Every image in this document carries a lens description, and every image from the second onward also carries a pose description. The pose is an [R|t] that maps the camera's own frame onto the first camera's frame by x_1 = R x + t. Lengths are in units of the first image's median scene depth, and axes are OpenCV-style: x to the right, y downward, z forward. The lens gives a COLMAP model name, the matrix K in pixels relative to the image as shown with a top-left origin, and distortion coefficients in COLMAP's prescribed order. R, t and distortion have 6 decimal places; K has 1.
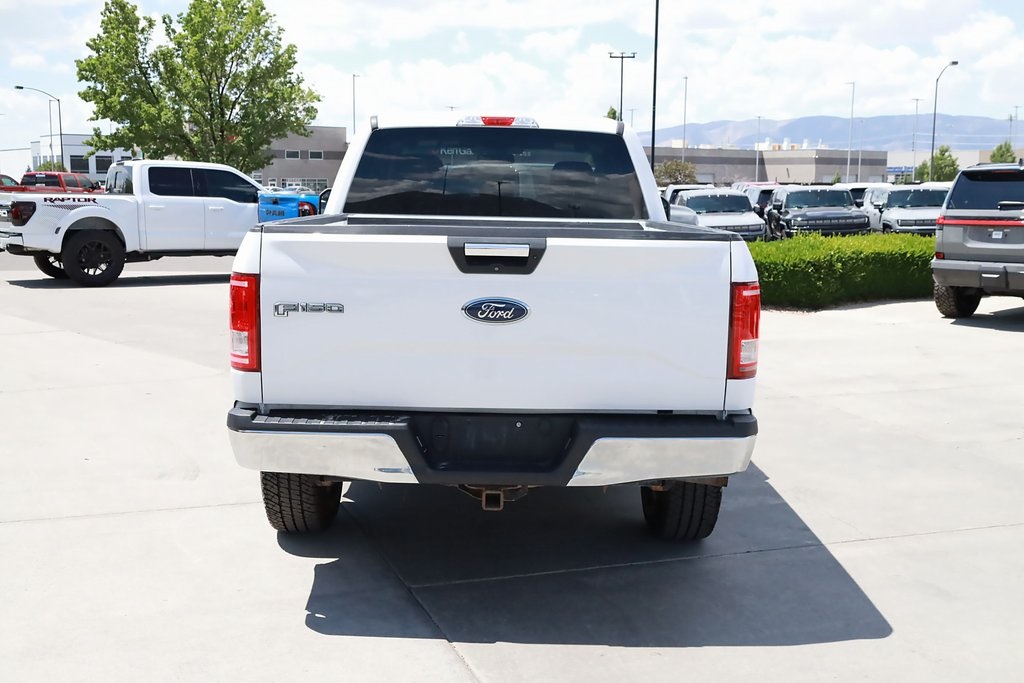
lens RADIAL K [[1112.7, 0, 512.0], [0, 1112.7, 341.5], [0, 0, 1]] dist [0.005201, 0.026612]
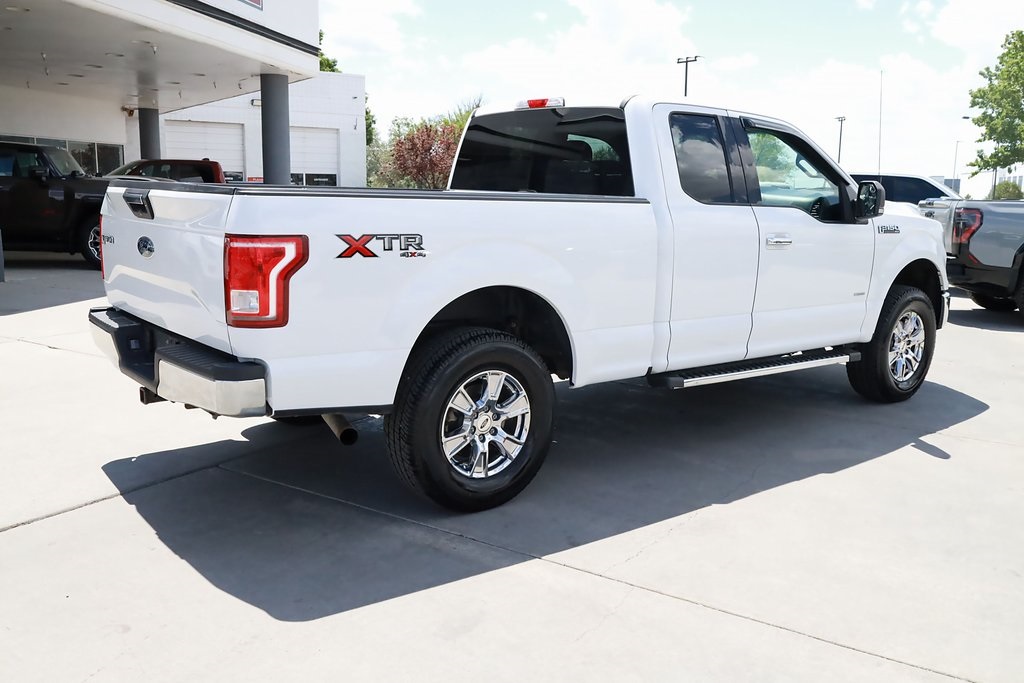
lens RADIAL K [[951.1, 0, 546.5], [0, 951.1, 336.1], [0, 0, 1]] dist [-0.010298, -0.013800]
pose [[0.605518, 0.124624, -0.786014, 0.350353], [-0.127103, 0.990129, 0.059071, -0.014821], [0.785616, 0.064136, 0.615381, 0.217657]]
